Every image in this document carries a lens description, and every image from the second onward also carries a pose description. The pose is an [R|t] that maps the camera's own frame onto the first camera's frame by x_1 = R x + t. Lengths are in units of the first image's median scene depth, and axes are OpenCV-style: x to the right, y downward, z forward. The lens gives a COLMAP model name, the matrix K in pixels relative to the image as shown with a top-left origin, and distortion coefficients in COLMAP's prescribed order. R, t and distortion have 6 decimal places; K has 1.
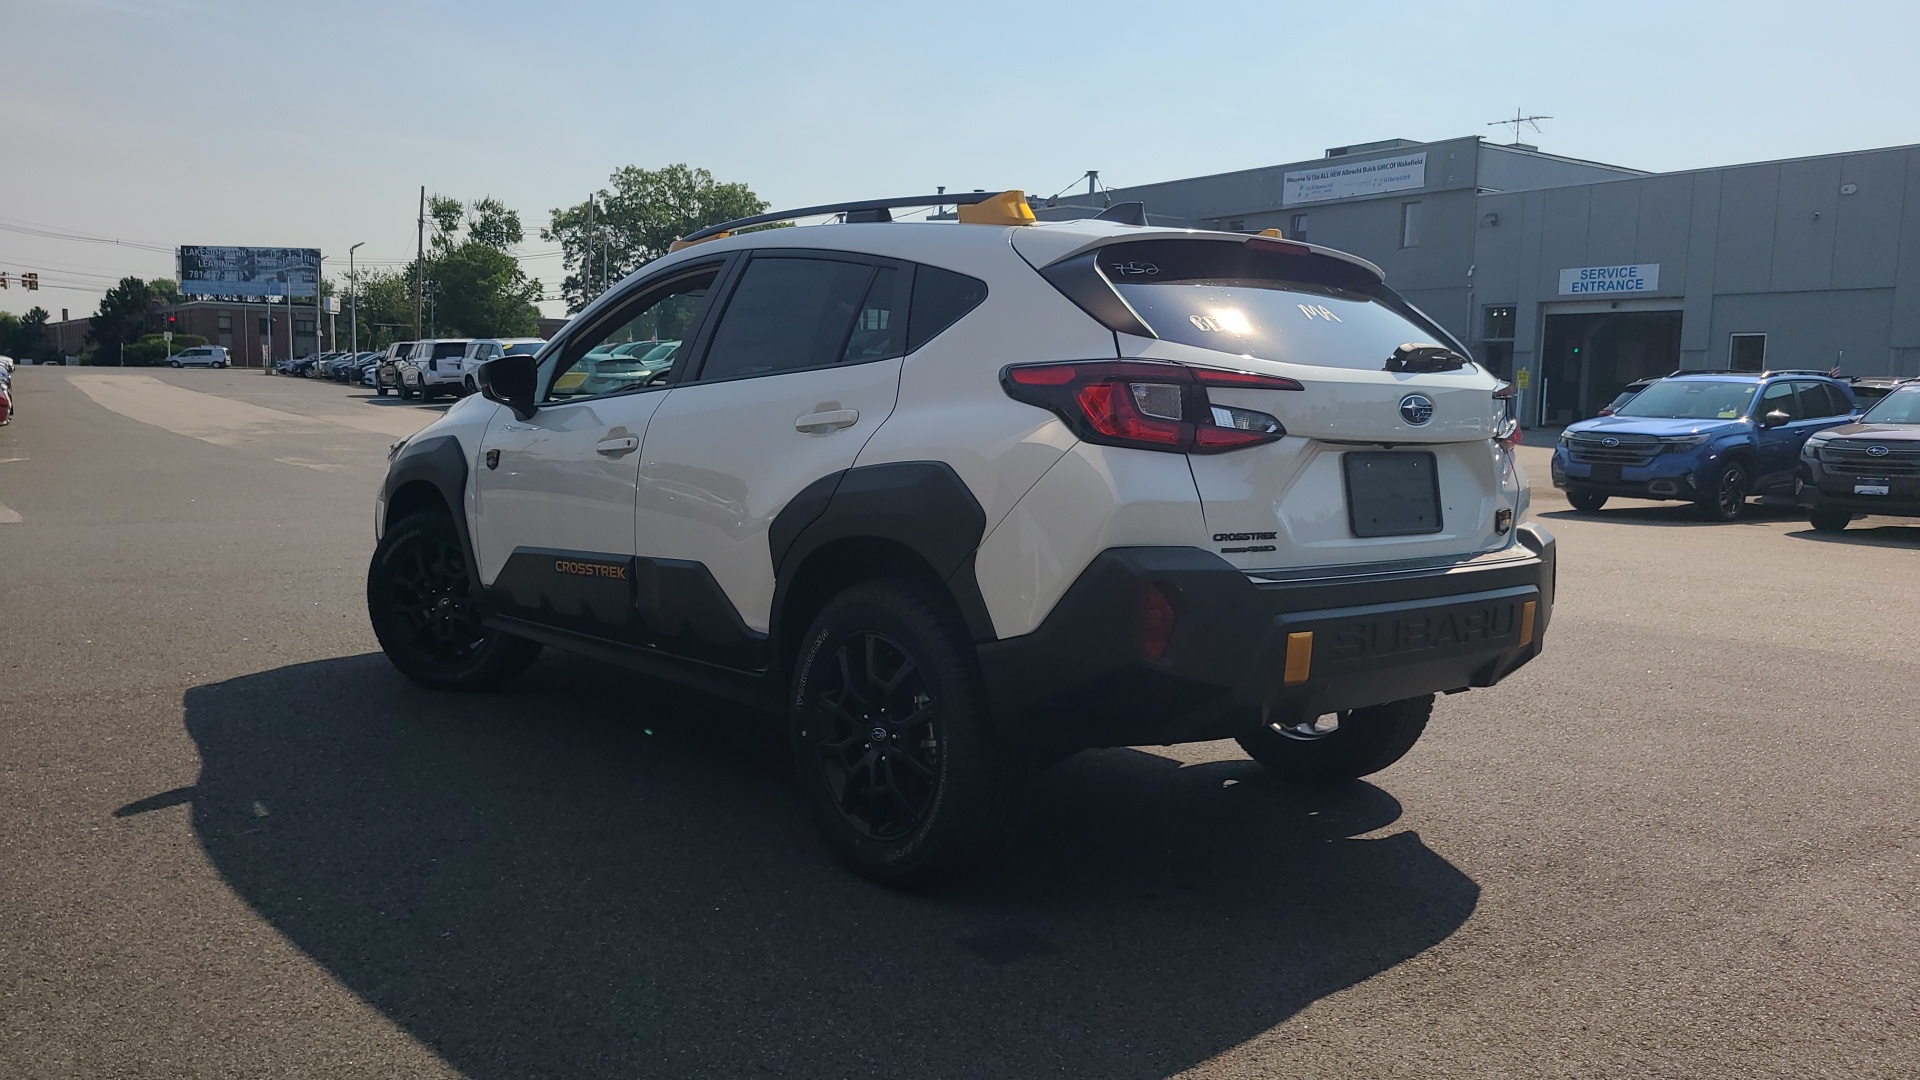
lens RADIAL K [[1441.2, 0, 951.9], [0, 1441.2, 528.6], [0, 0, 1]] dist [0.050592, -0.044583]
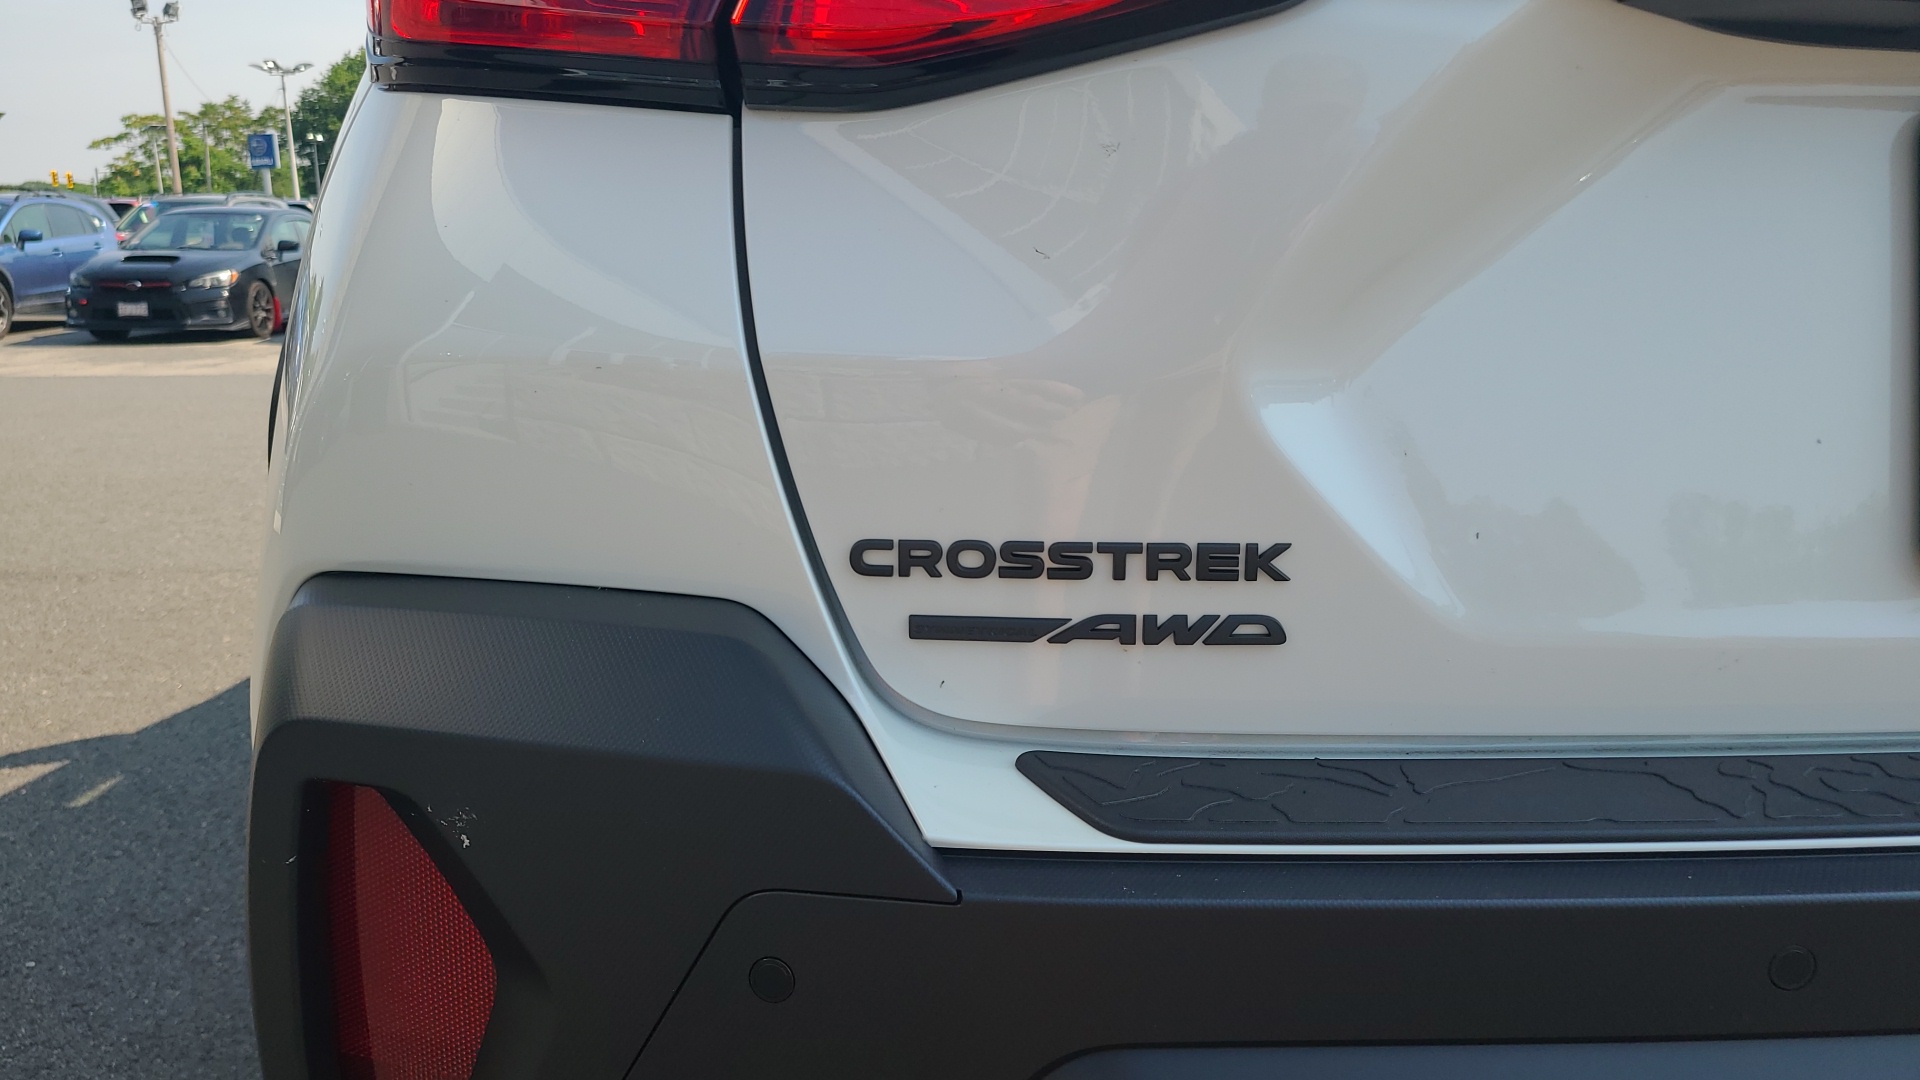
lens RADIAL K [[1456.4, 0, 949.3], [0, 1456.4, 537.1], [0, 0, 1]] dist [0.017816, 0.004639]
pose [[0.833021, 0.082121, -0.547112, 0.022765], [-0.026479, 0.993707, 0.108838, -0.001354], [0.552607, -0.076177, 0.829953, 0.065005]]
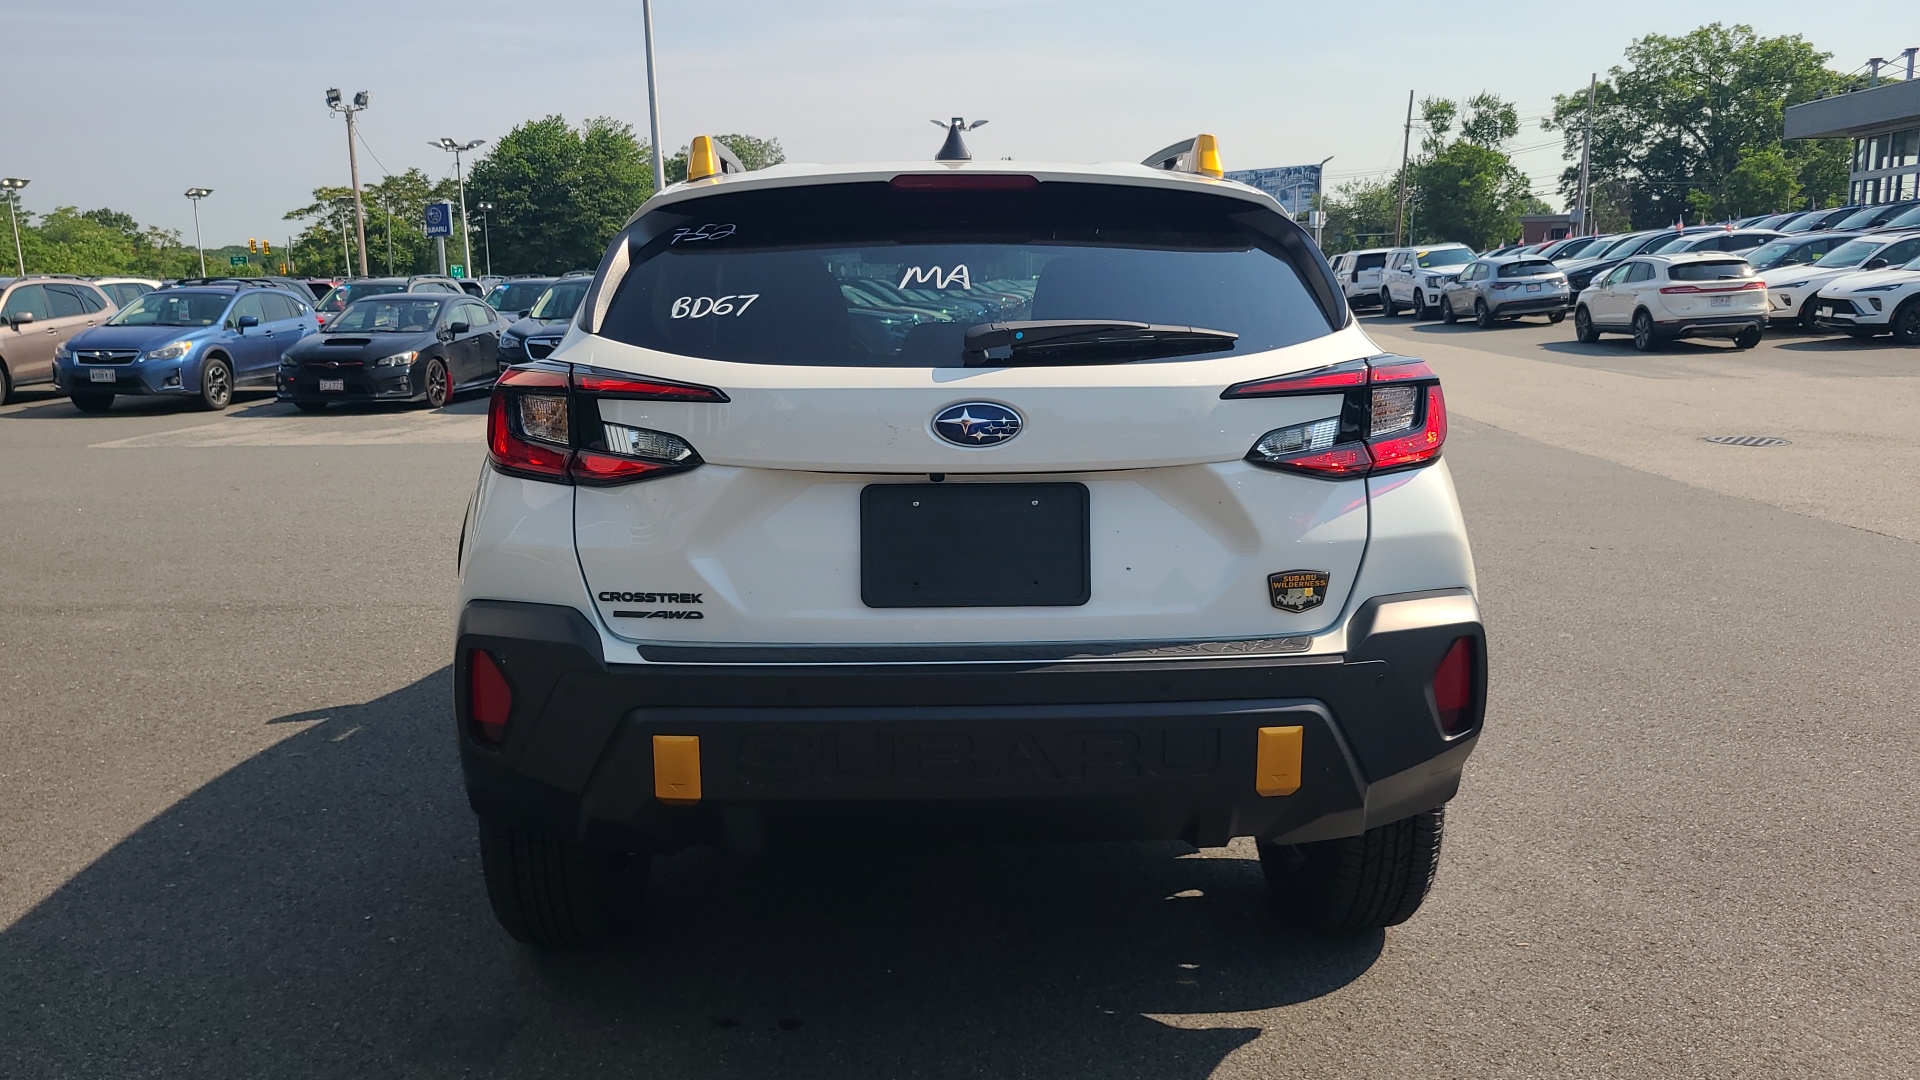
lens RADIAL K [[1441.2, 0, 951.9], [0, 1441.2, 528.6], [0, 0, 1]] dist [0.050592, -0.044583]
pose [[0.777610, 0.065058, -0.625372, 0.061813], [-0.023761, 0.996963, 0.074169, -0.007000], [0.628298, -0.042815, 0.776794, 0.039983]]
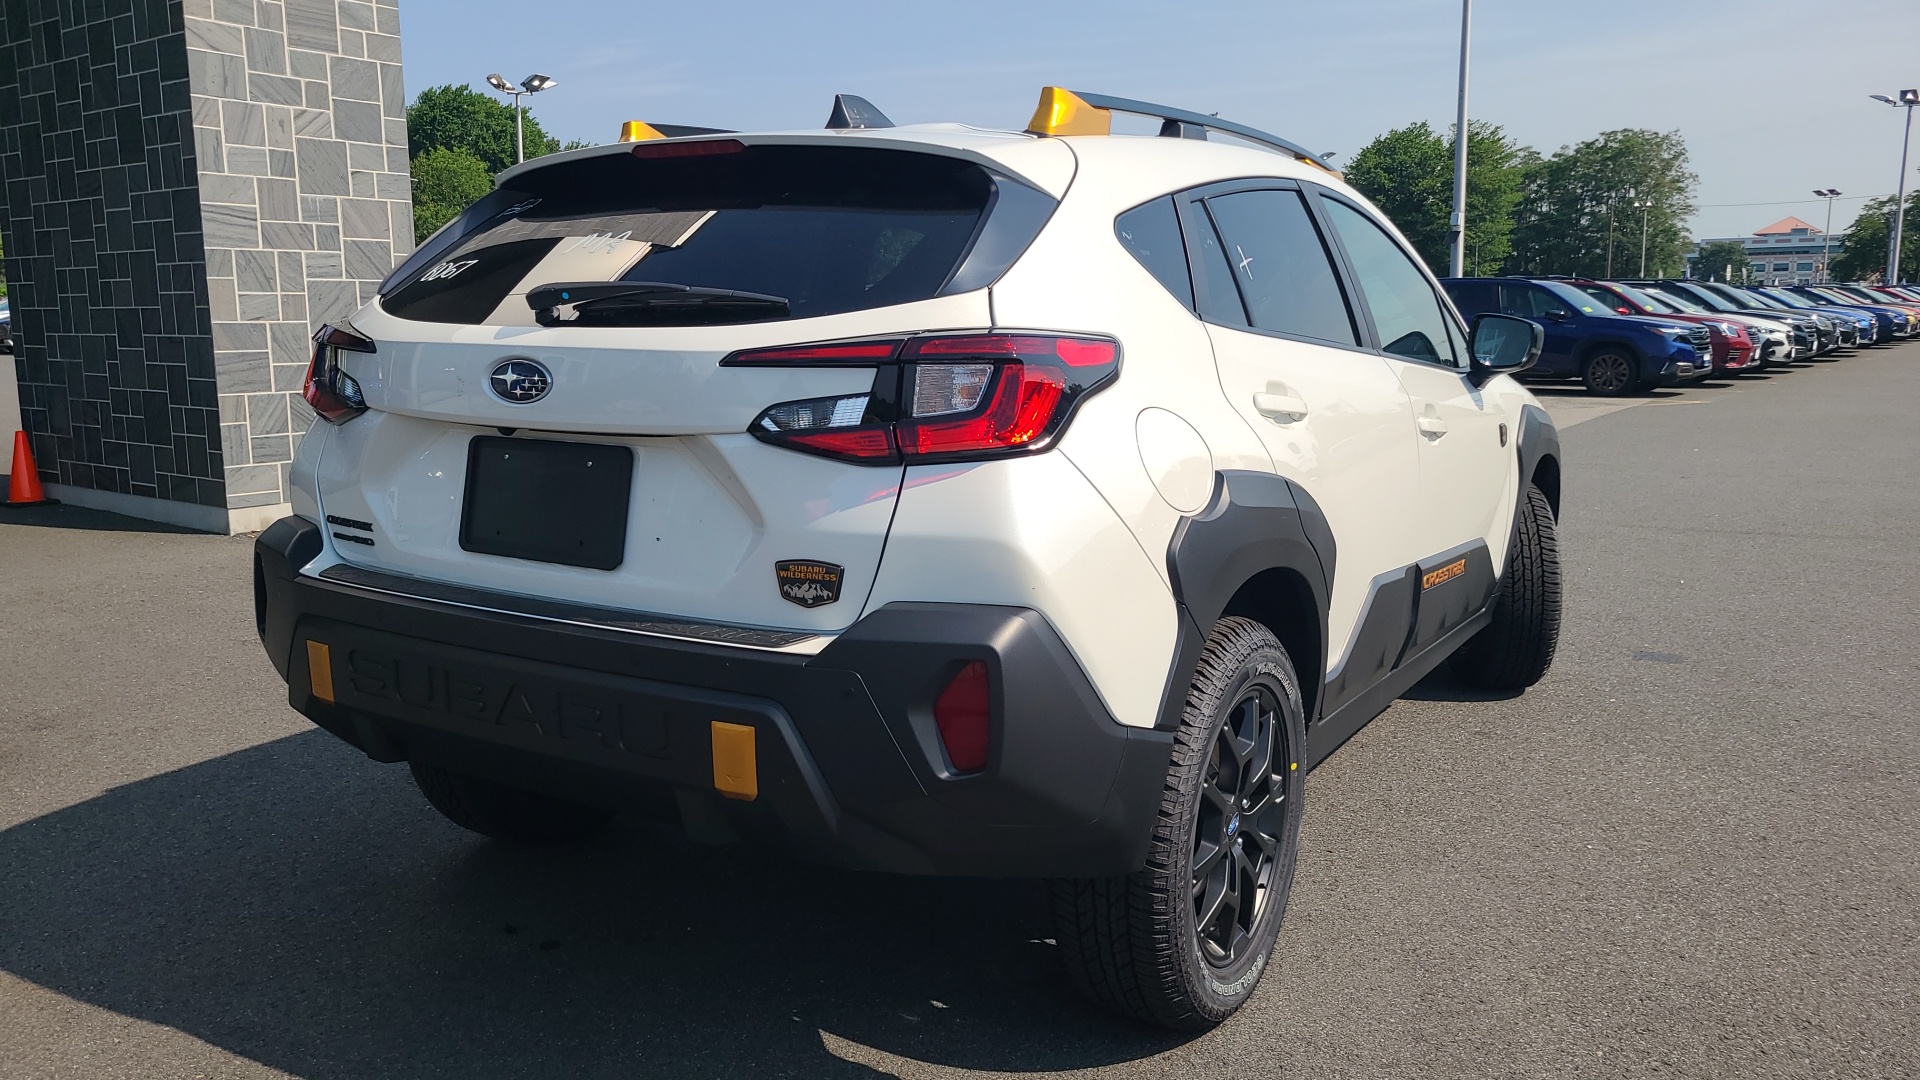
lens RADIAL K [[1441.2, 0, 951.9], [0, 1441.2, 528.6], [0, 0, 1]] dist [0.050592, -0.044583]
pose [[0.310188, 0.116067, -0.943563, 0.087770], [-0.077012, 0.992325, 0.096748, -0.007992], [0.947551, 0.042655, 0.316746, 0.082627]]
